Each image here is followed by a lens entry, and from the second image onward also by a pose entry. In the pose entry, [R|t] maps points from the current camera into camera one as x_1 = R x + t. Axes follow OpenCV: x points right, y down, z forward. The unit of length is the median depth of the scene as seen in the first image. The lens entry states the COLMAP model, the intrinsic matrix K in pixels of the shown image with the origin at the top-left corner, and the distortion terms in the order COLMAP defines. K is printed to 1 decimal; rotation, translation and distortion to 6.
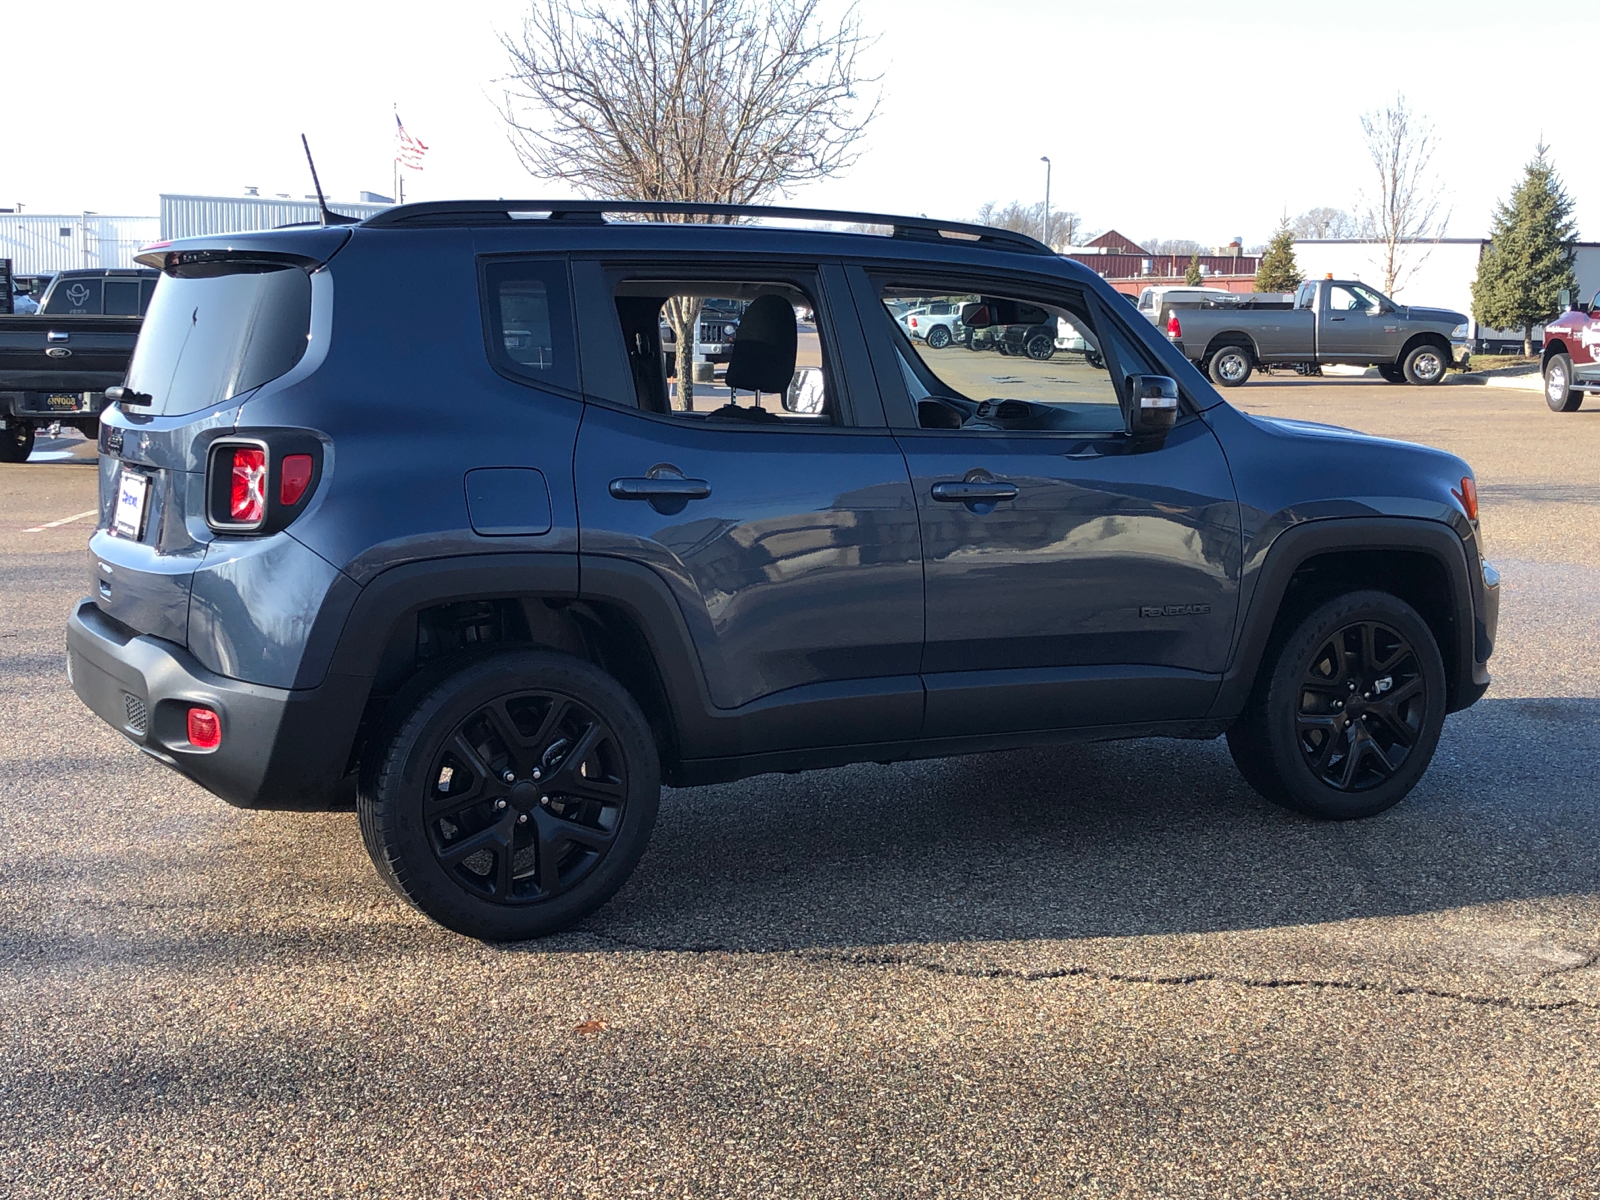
lens RADIAL K [[2060.6, 0, 796.1], [0, 2060.6, 577.6], [0, 0, 1]] dist [0.175703, -0.639064]
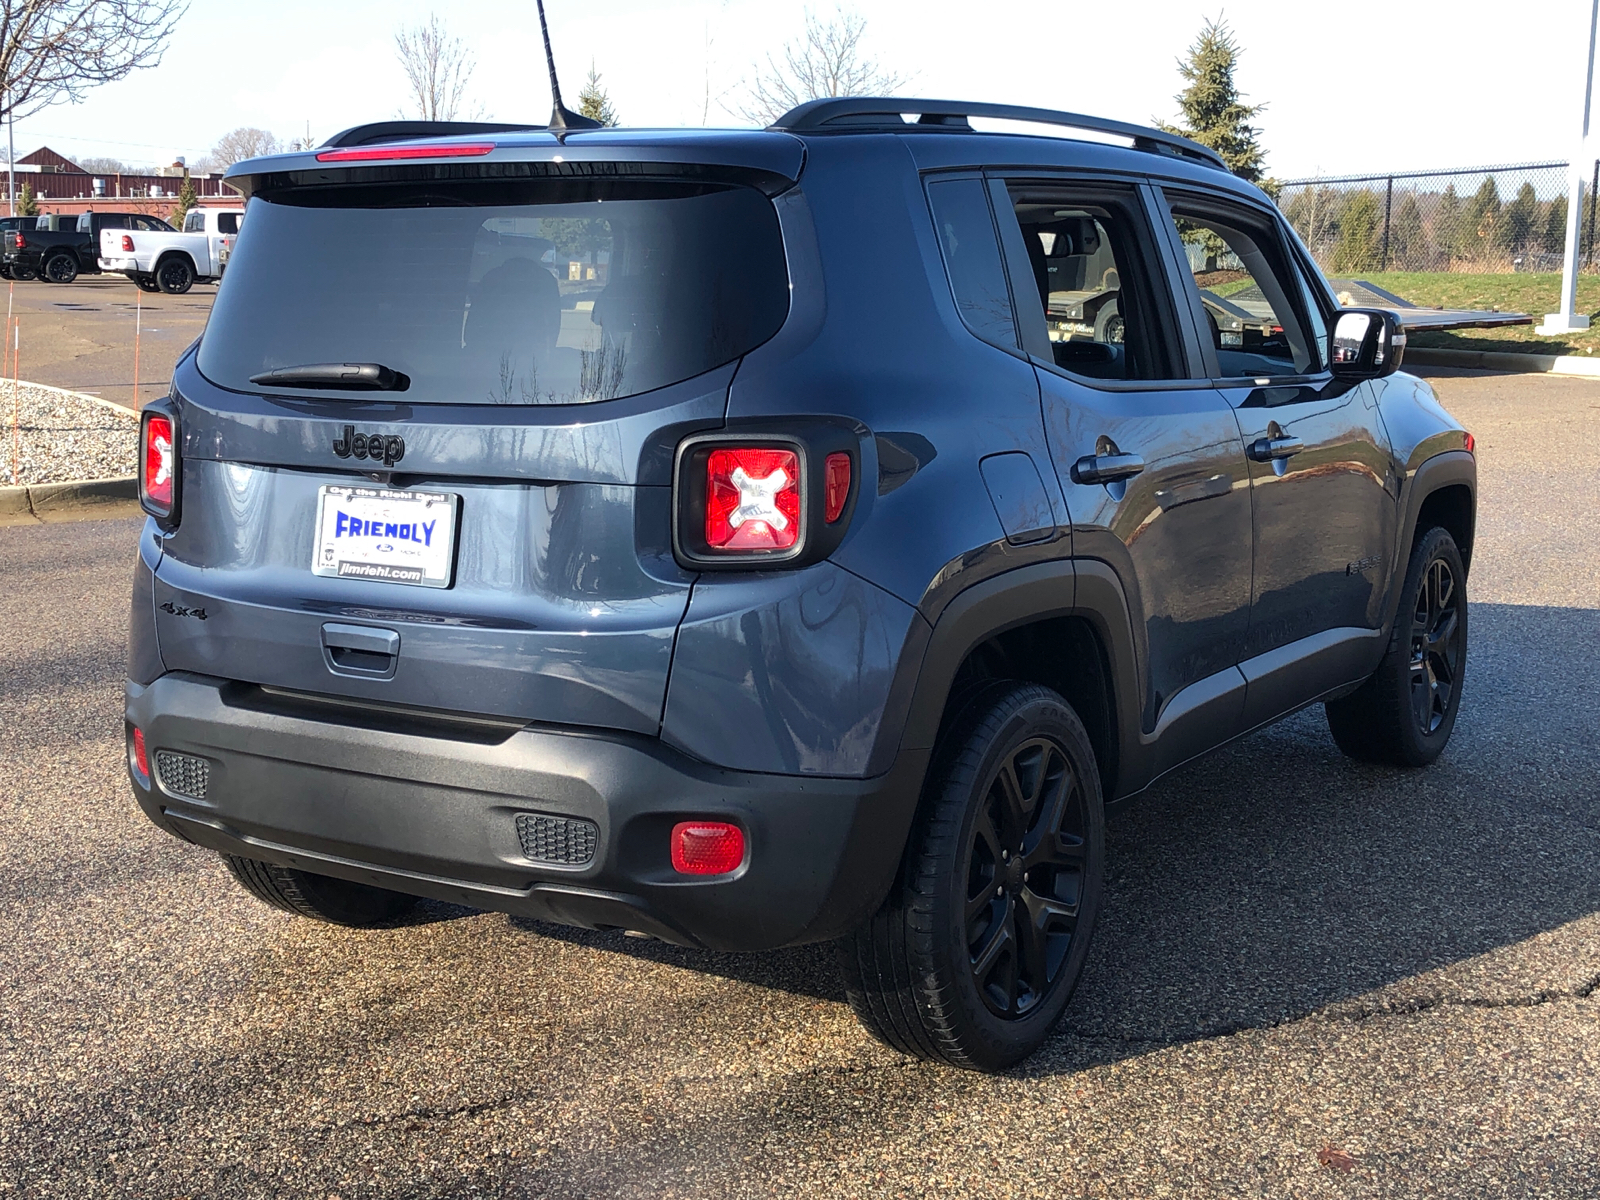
lens RADIAL K [[2060.6, 0, 796.1], [0, 2060.6, 577.6], [0, 0, 1]] dist [0.175703, -0.639064]
pose [[0.874835, -0.082605, 0.477326, -0.553154], [0.065299, 0.996470, 0.052767, -0.050696], [-0.480000, -0.014993, 0.877140, 0.356257]]
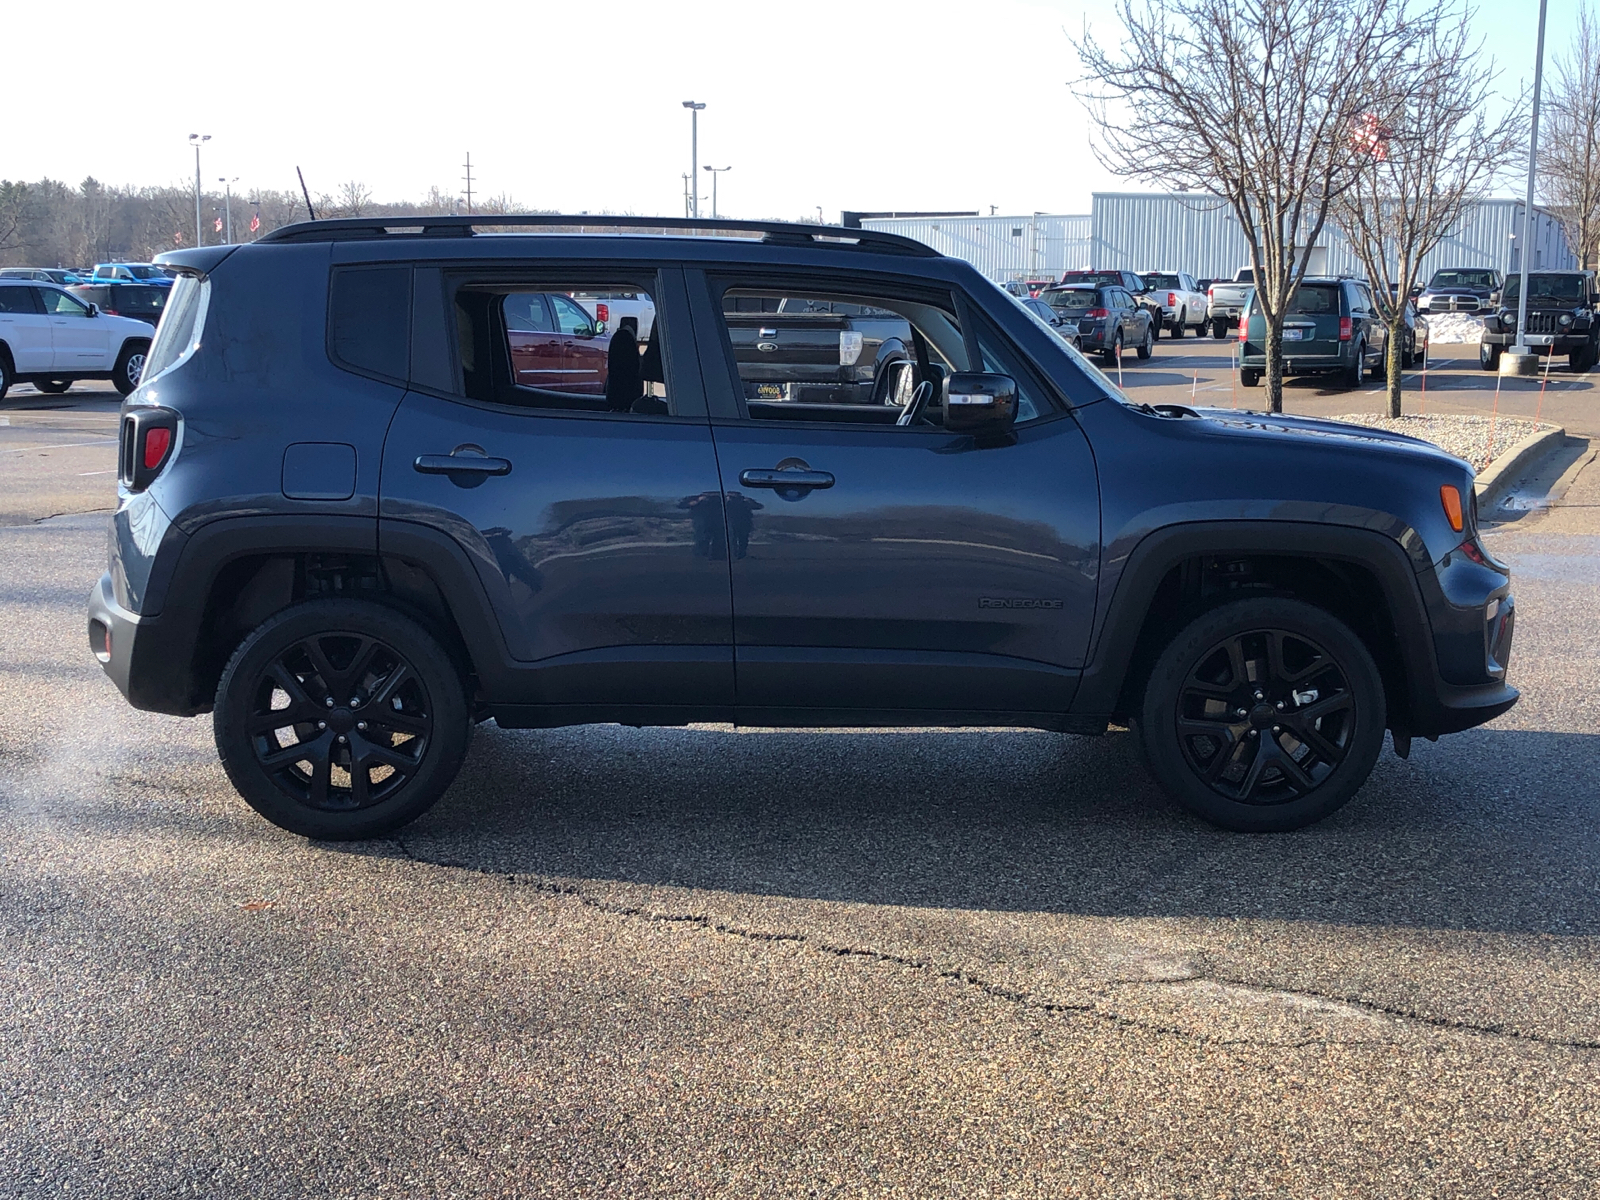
lens RADIAL K [[2060.6, 0, 796.1], [0, 2060.6, 577.6], [0, 0, 1]] dist [0.175703, -0.639064]
pose [[0.893918, 0.052476, -0.445148, 0.616536], [-0.050802, 0.998585, 0.015701, -0.008057], [0.445343, 0.008579, 0.895319, 0.047242]]
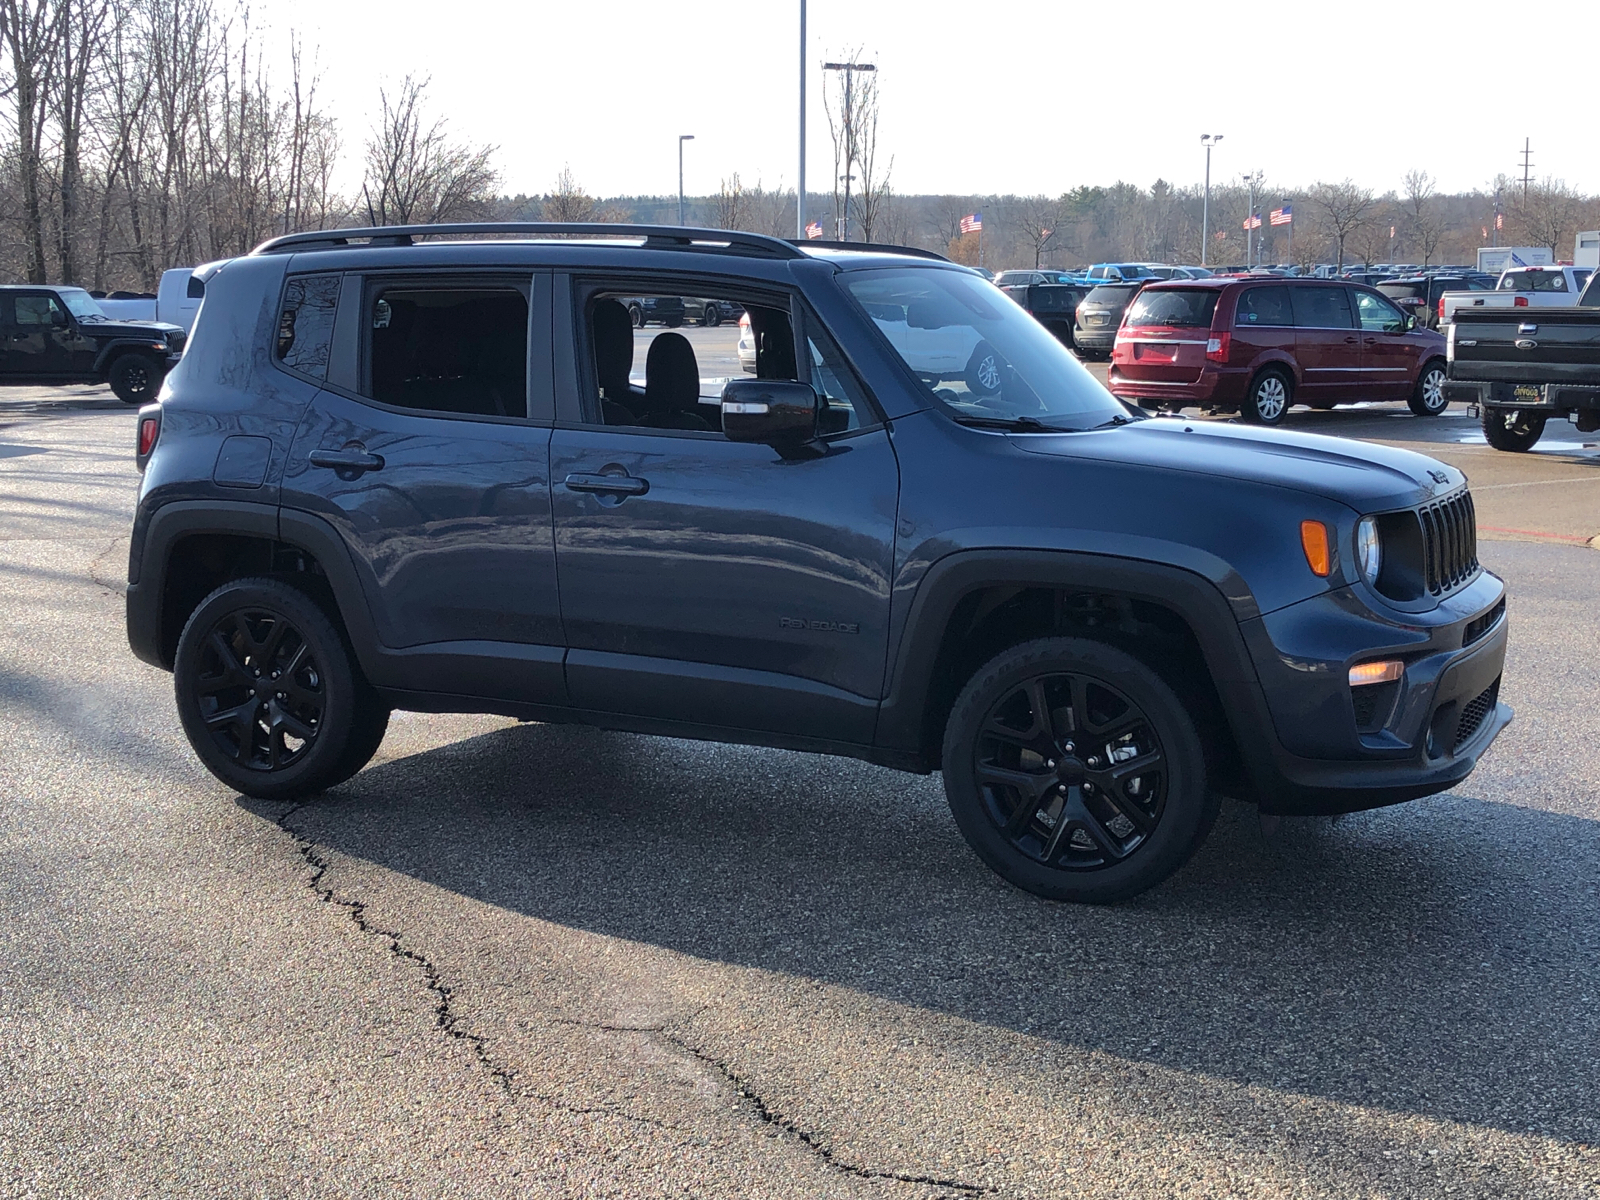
lens RADIAL K [[2060.6, 0, 796.1], [0, 2060.6, 577.6], [0, 0, 1]] dist [0.175703, -0.639064]
pose [[0.564859, 0.098591, -0.819276, 1.103745], [-0.093811, 0.994073, 0.054947, -0.066155], [0.819837, 0.045820, 0.570760, 0.510222]]
